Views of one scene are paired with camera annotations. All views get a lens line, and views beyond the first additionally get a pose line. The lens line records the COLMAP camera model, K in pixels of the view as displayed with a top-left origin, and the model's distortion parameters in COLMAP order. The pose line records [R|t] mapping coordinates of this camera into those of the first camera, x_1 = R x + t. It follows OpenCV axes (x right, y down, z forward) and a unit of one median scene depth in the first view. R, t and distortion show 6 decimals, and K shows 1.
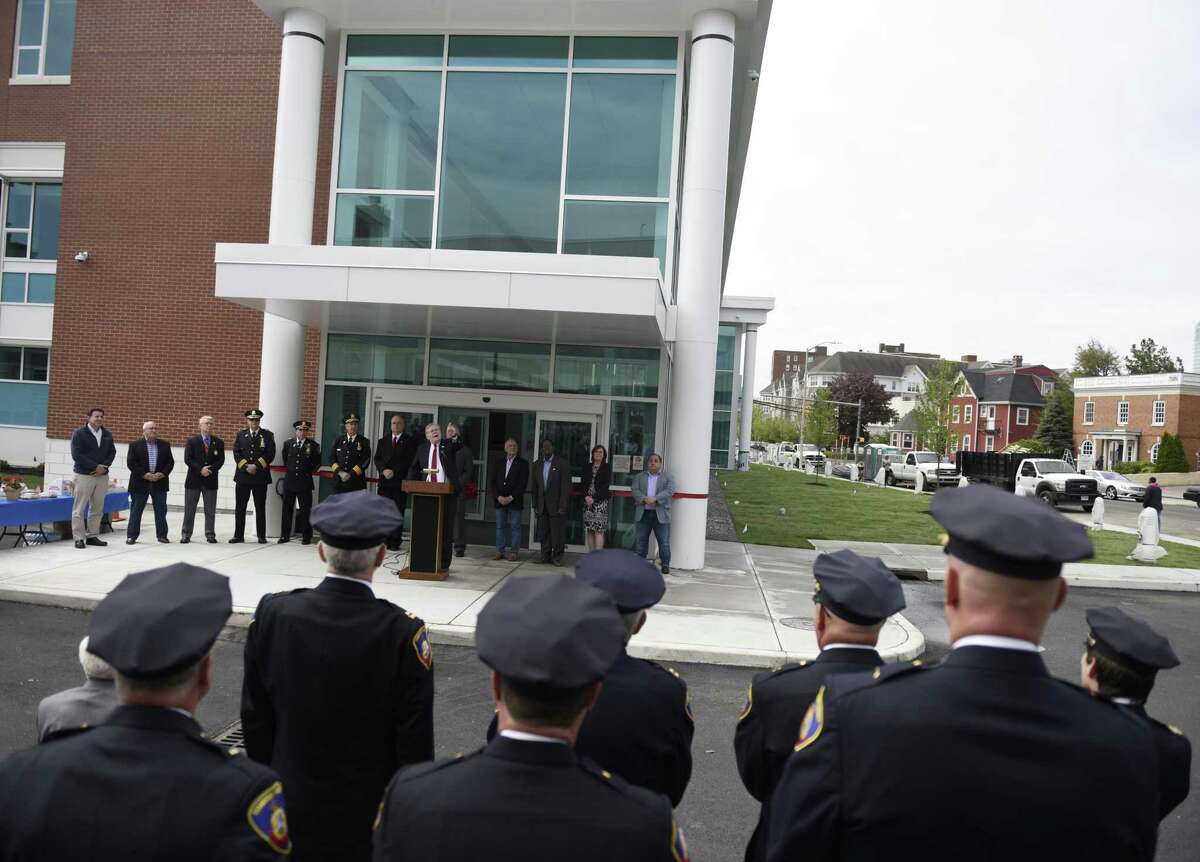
lens RADIAL K [[881.7, 0, 600.0], [0, 881.7, 431.0], [0, 0, 1]] dist [-0.041241, -0.007078]
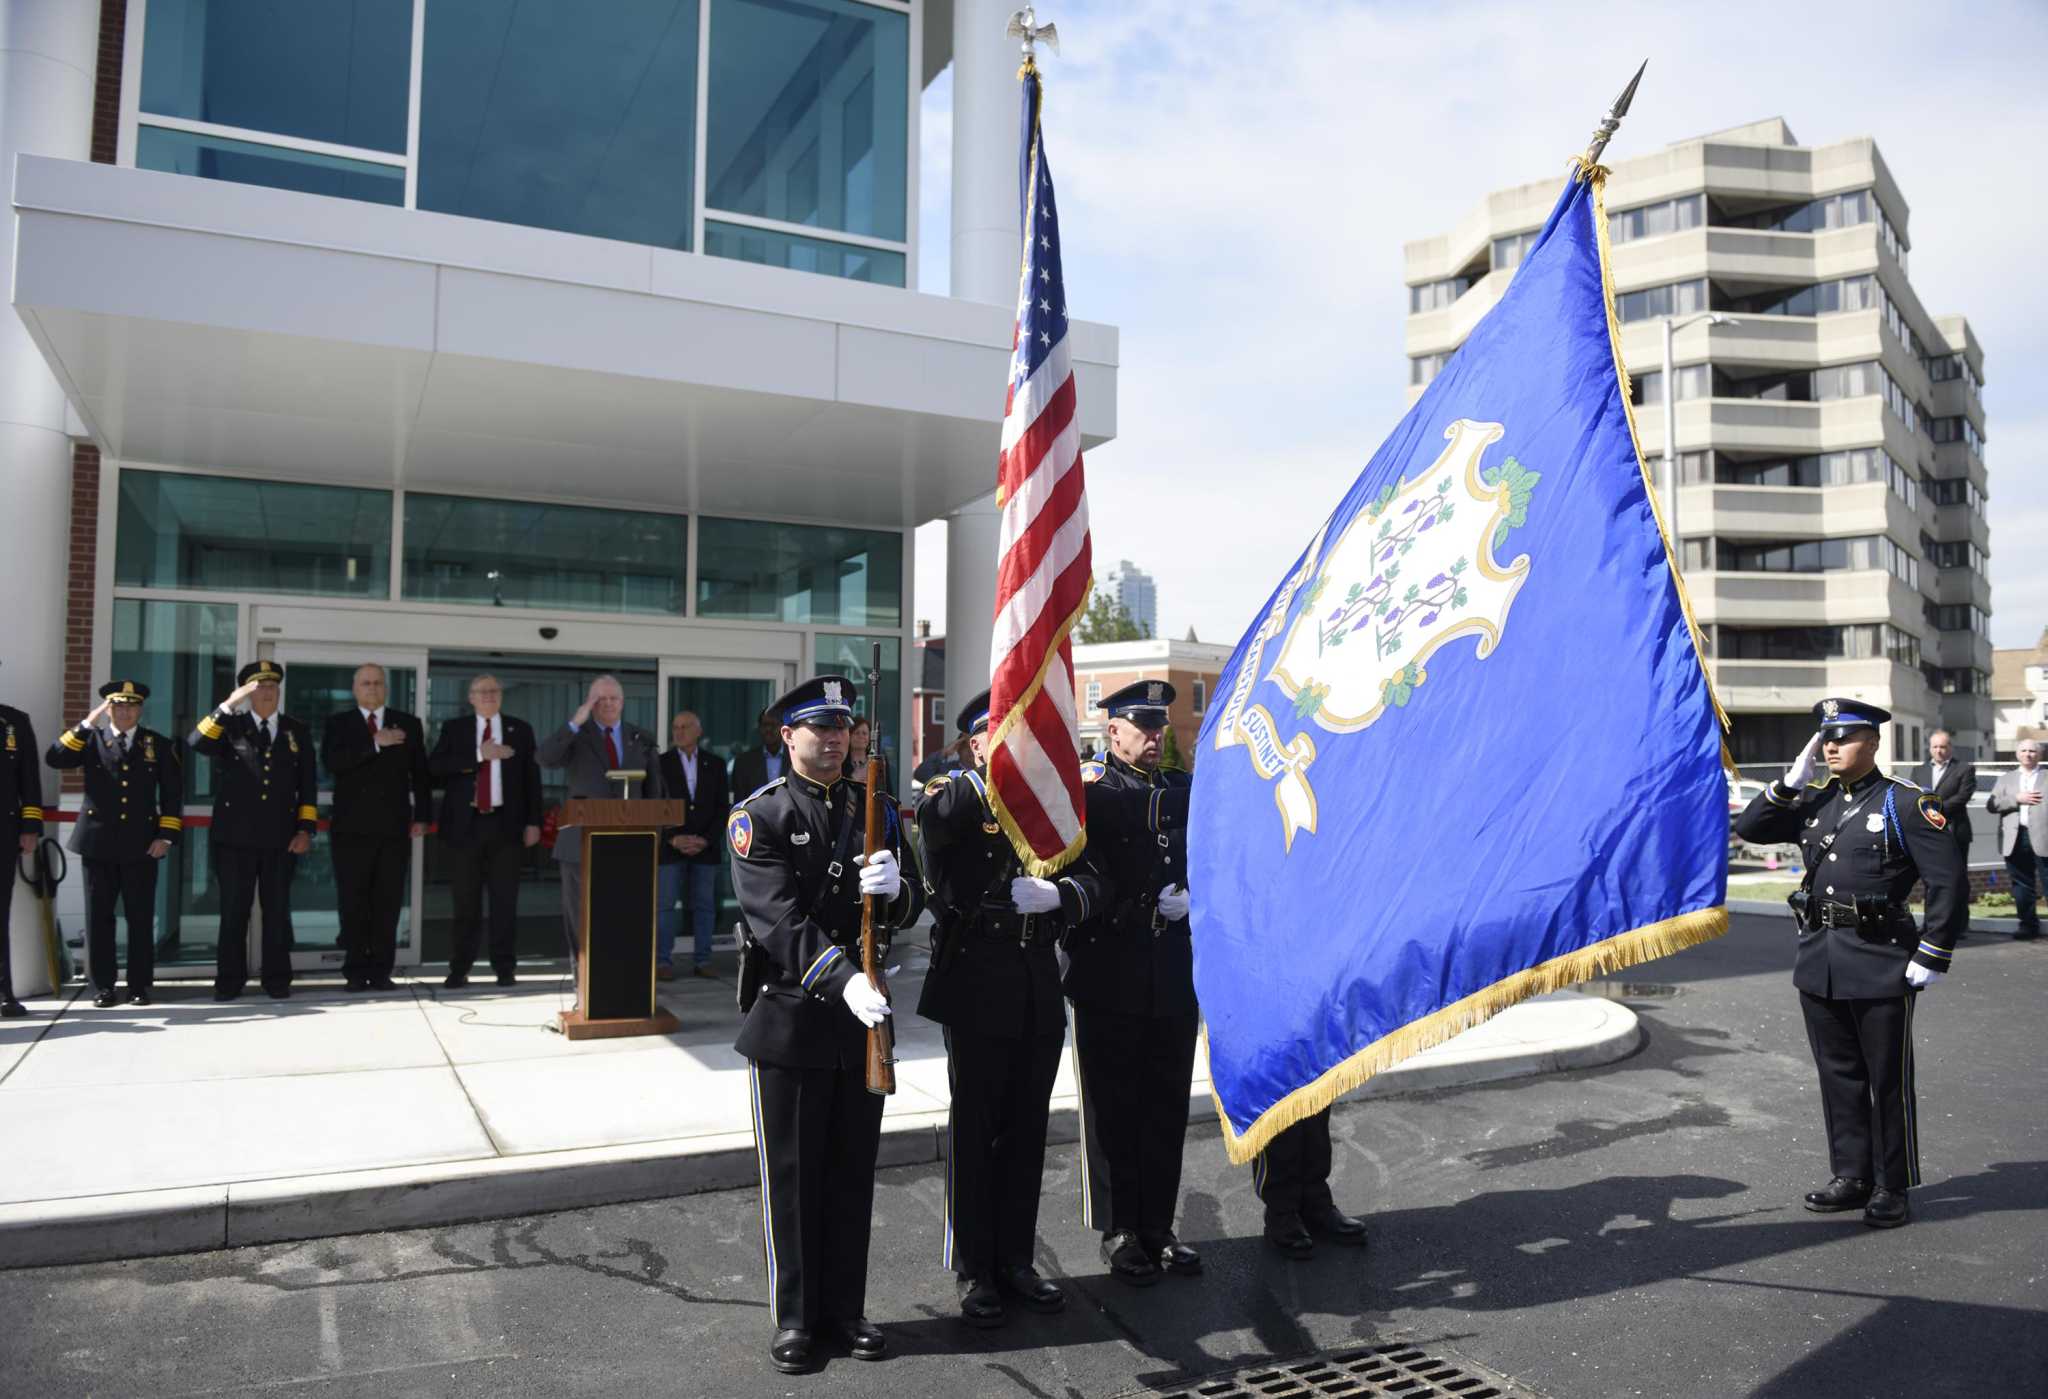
lens RADIAL K [[1450.9, 0, 1024.0], [0, 1450.9, 699.5], [0, 0, 1]] dist [-0.000568, -0.055611]
pose [[0.844044, -0.023540, 0.535757, -0.324564], [0.043545, 0.998746, -0.024719, 0.027455], [-0.534503, 0.044194, 0.844011, 0.246749]]
